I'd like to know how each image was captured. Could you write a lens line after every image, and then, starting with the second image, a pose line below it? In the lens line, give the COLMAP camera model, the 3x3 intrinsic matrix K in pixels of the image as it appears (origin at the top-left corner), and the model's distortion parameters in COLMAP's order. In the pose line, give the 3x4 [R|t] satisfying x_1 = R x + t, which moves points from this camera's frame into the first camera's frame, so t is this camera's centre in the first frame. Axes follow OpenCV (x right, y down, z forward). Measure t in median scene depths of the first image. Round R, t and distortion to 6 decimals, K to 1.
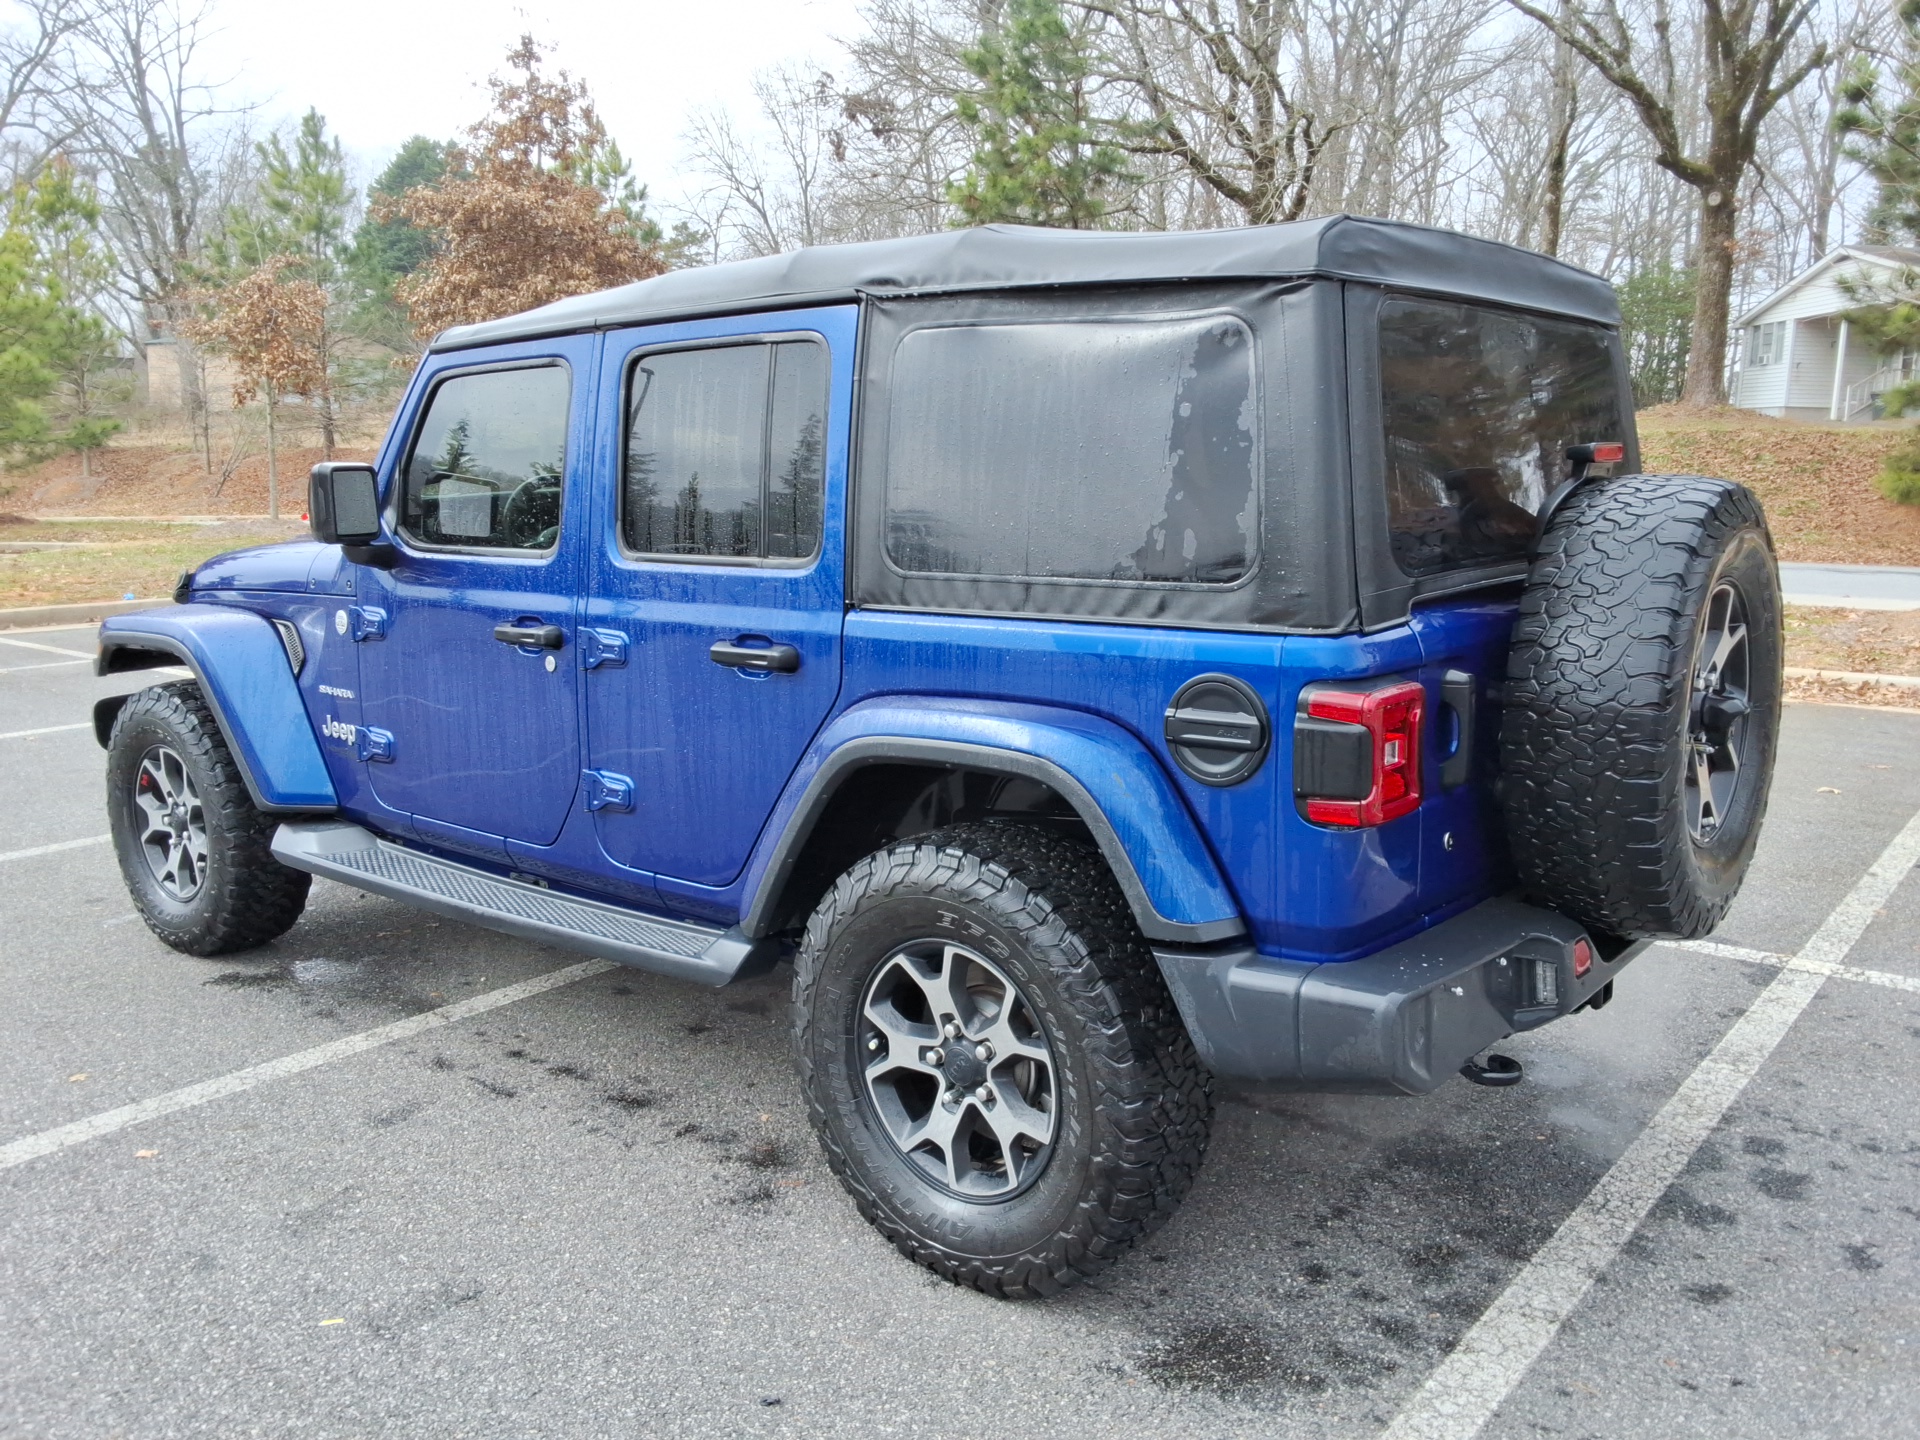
lens RADIAL K [[1524.3, 0, 1000.6], [0, 1524.3, 705.4], [0, 0, 1]] dist [0.076635, -0.103420]
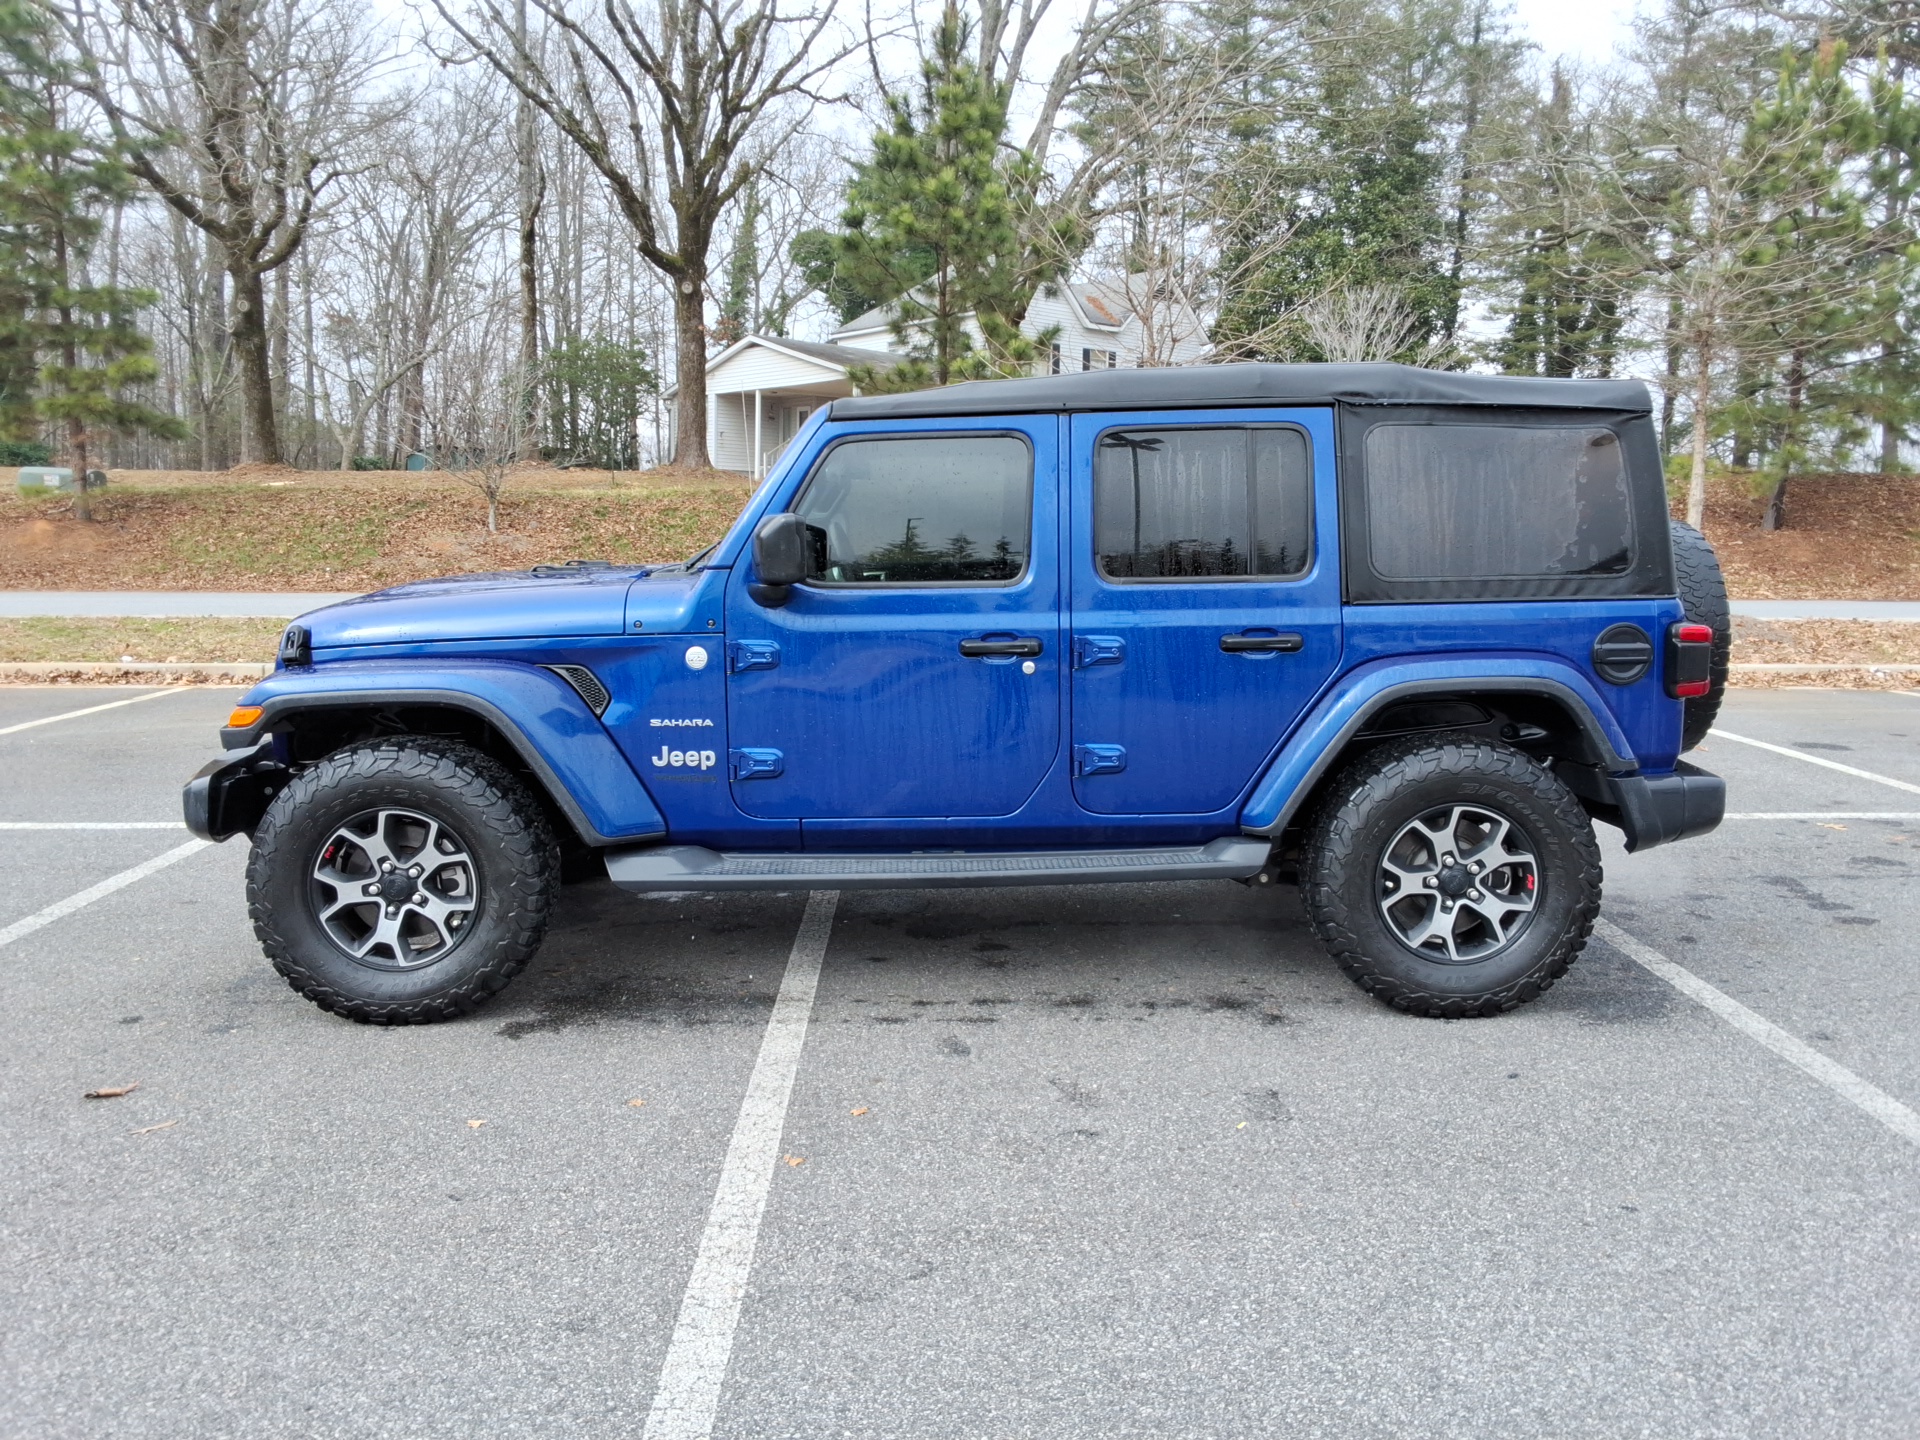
lens RADIAL K [[1524.3, 0, 968.5], [0, 1524.3, 712.0], [0, 0, 1]] dist [0.076635, -0.103420]
pose [[0.770995, -0.081626, 0.631588, -1.200027], [0.100498, 0.994920, 0.005903, -0.003318], [-0.628861, 0.058922, 0.775282, 0.049851]]
